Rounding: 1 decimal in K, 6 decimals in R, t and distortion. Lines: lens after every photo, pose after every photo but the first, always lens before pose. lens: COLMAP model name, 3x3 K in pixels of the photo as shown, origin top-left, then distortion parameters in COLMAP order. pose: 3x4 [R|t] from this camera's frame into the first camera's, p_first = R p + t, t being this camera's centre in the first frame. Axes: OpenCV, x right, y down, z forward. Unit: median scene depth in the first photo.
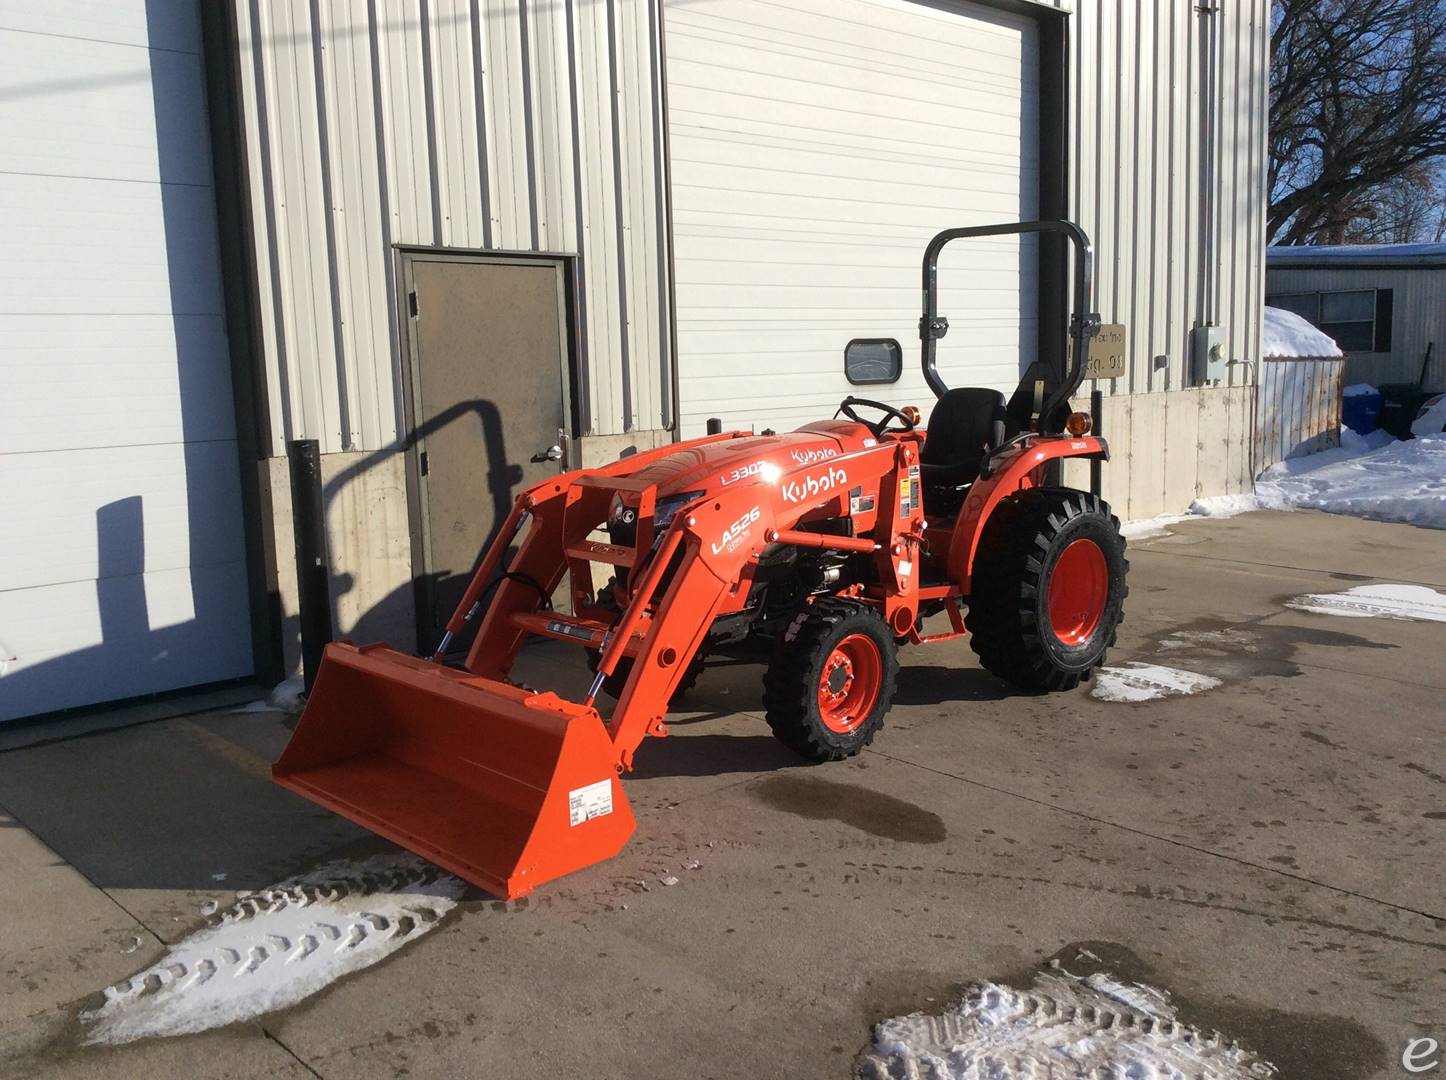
lens RADIAL K [[1331.7, 0, 723.0], [0, 1331.7, 540.0], [0, 0, 1]] dist [0.009705, -0.003896]
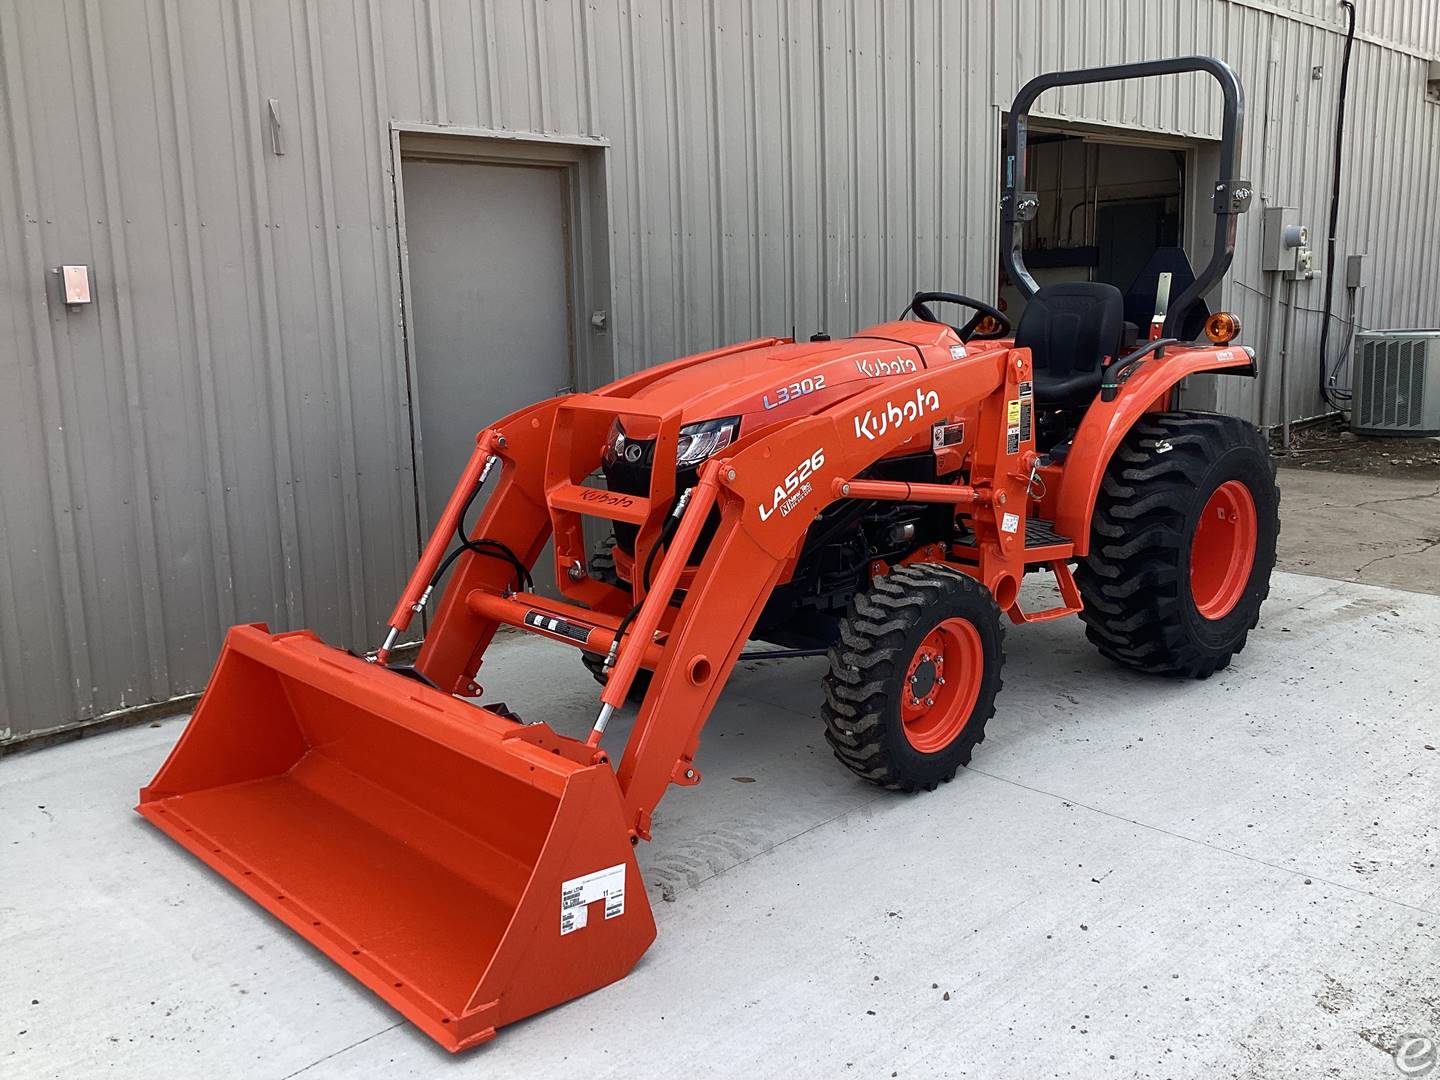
lens RADIAL K [[1260.3, 0, 720.0], [0, 1260.3, 540.0], [0, 0, 1]] dist [0.002132, -0.024842]
pose [[0.999719, -0.023621, -0.001763, -0.023950], [0.023687, 0.997203, 0.070888, -0.022721], [0.000084, -0.070910, 0.997483, 0.307878]]
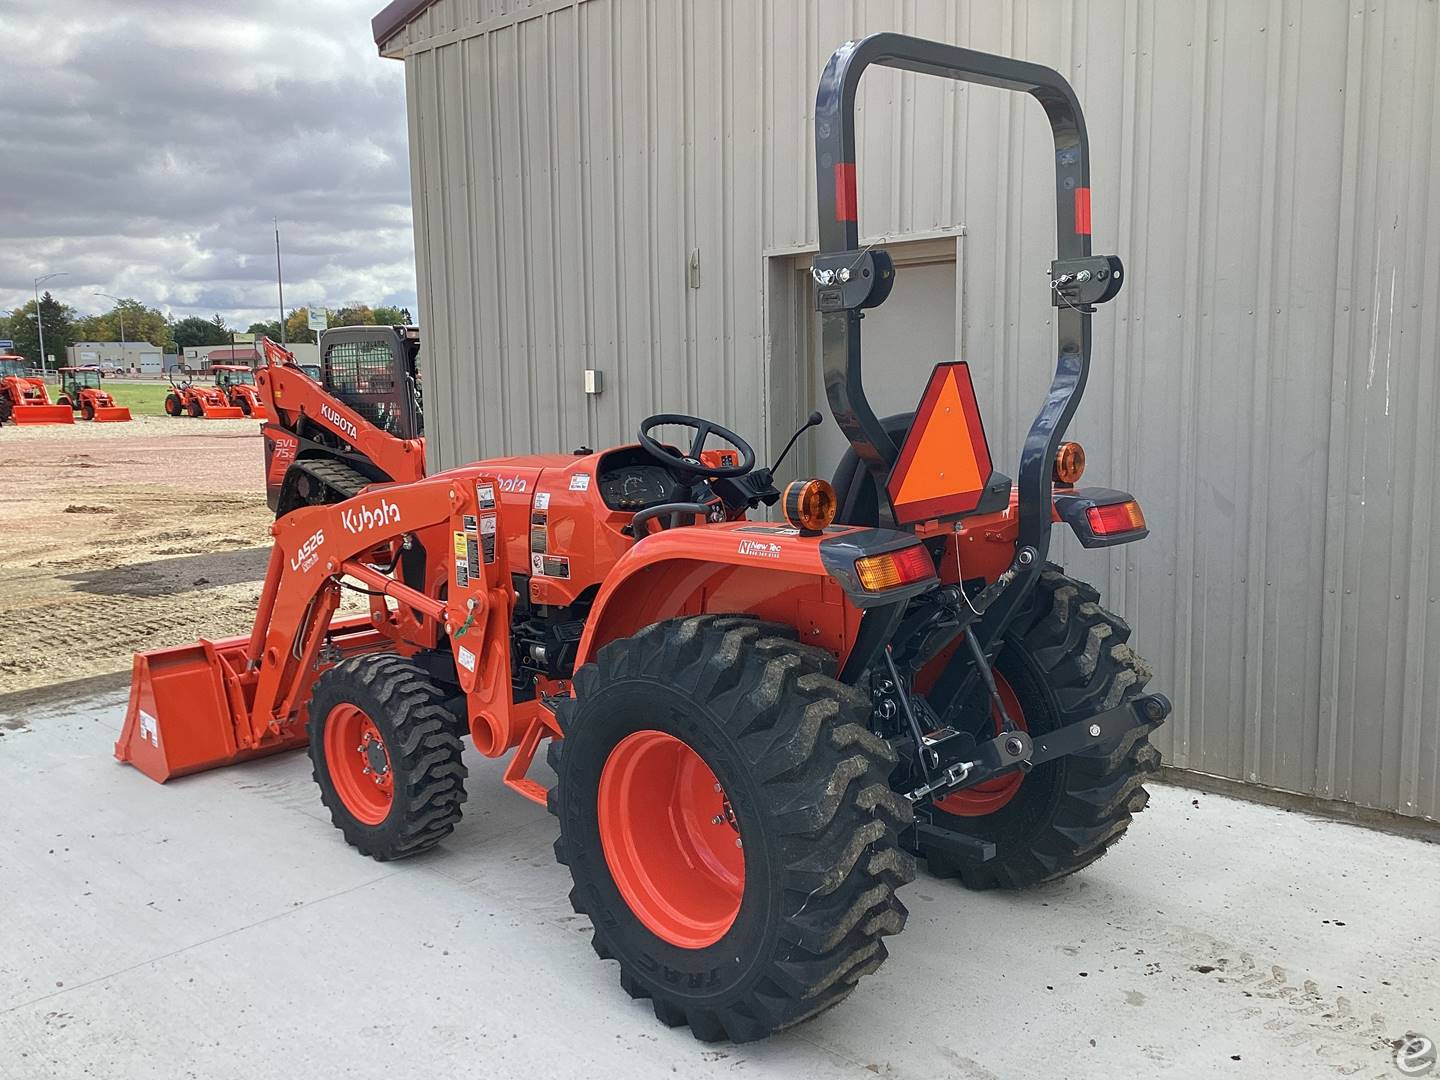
lens RADIAL K [[1260.3, 0, 720.0], [0, 1260.3, 540.0], [0, 0, 1]] dist [0.002132, -0.024842]
pose [[0.057862, 0.131305, -0.989652, 0.794134], [-0.113469, 0.985754, 0.124153, -0.138479], [0.991855, 0.105111, 0.071936, 1.084442]]
